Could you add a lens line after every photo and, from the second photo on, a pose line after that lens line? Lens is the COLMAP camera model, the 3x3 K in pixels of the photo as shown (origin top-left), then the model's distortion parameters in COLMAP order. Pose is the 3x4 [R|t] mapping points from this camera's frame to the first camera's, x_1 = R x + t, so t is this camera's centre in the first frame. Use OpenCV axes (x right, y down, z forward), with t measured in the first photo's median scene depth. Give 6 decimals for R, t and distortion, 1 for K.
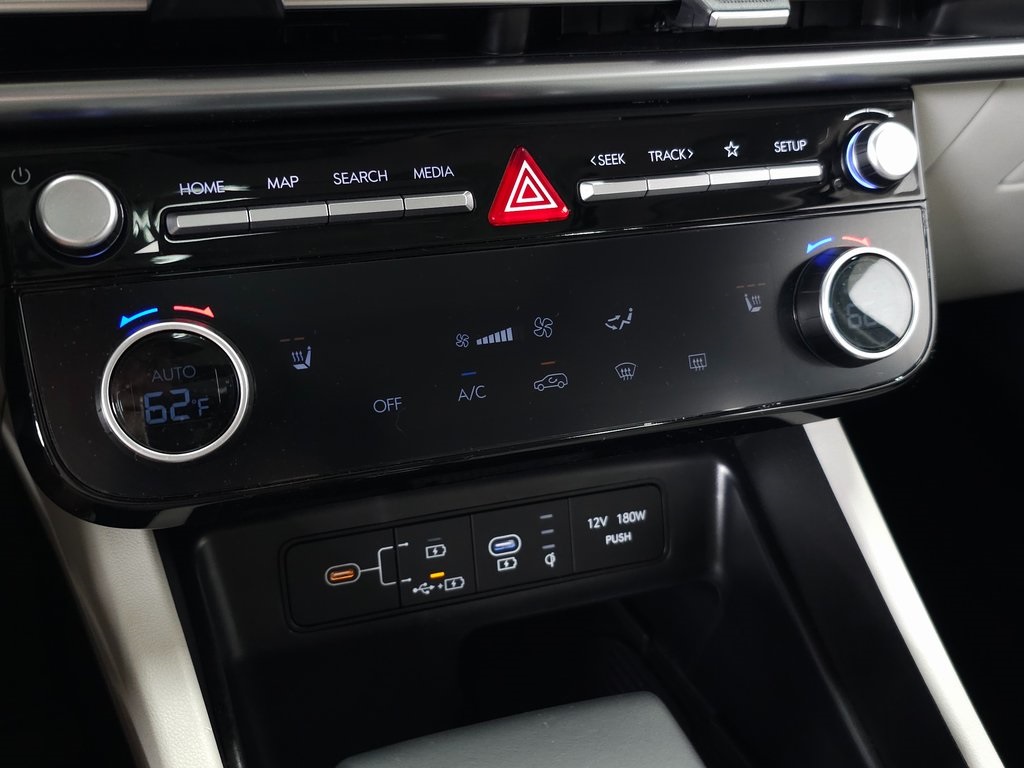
lens RADIAL K [[1080.4, 0, 536.0], [0, 1080.4, 383.6], [0, 0, 1]] dist [0.119278, -0.366245]
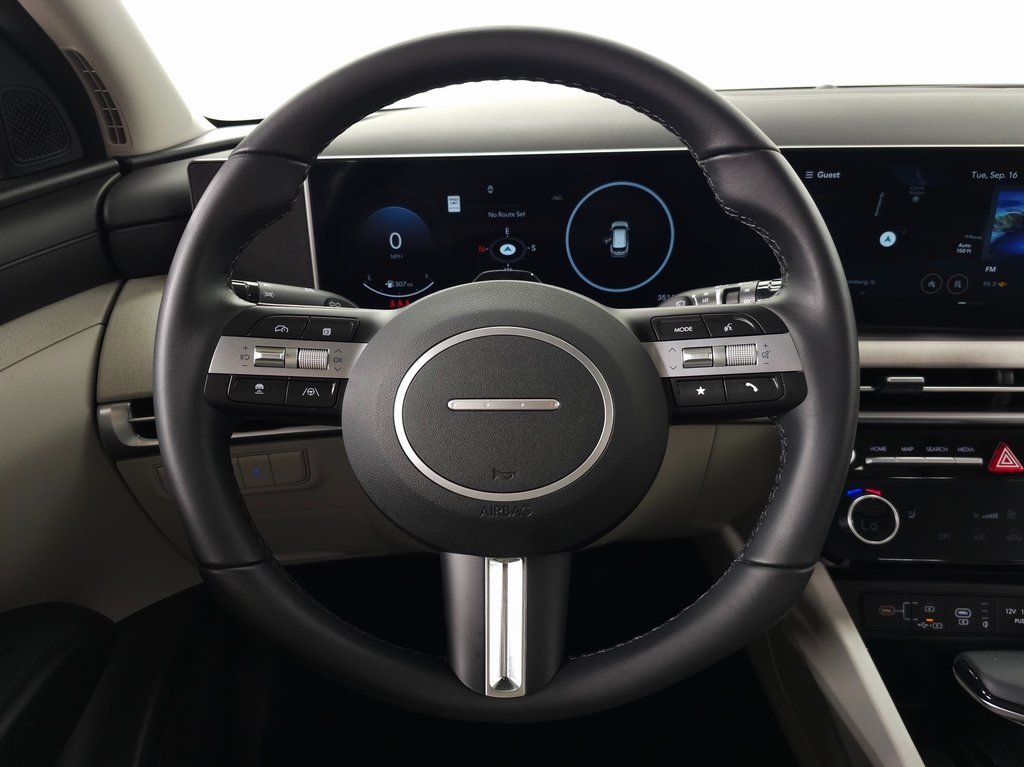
lens RADIAL K [[699.5, 0, 512.0], [0, 699.5, 383.5], [0, 0, 1]] dist [0.031932, -0.045240]
pose [[0.908613, 0.059483, -0.413381, -0.369598], [-0.146429, 0.972347, -0.181936, 0.111247], [0.391128, 0.225840, 0.892197, -0.908314]]
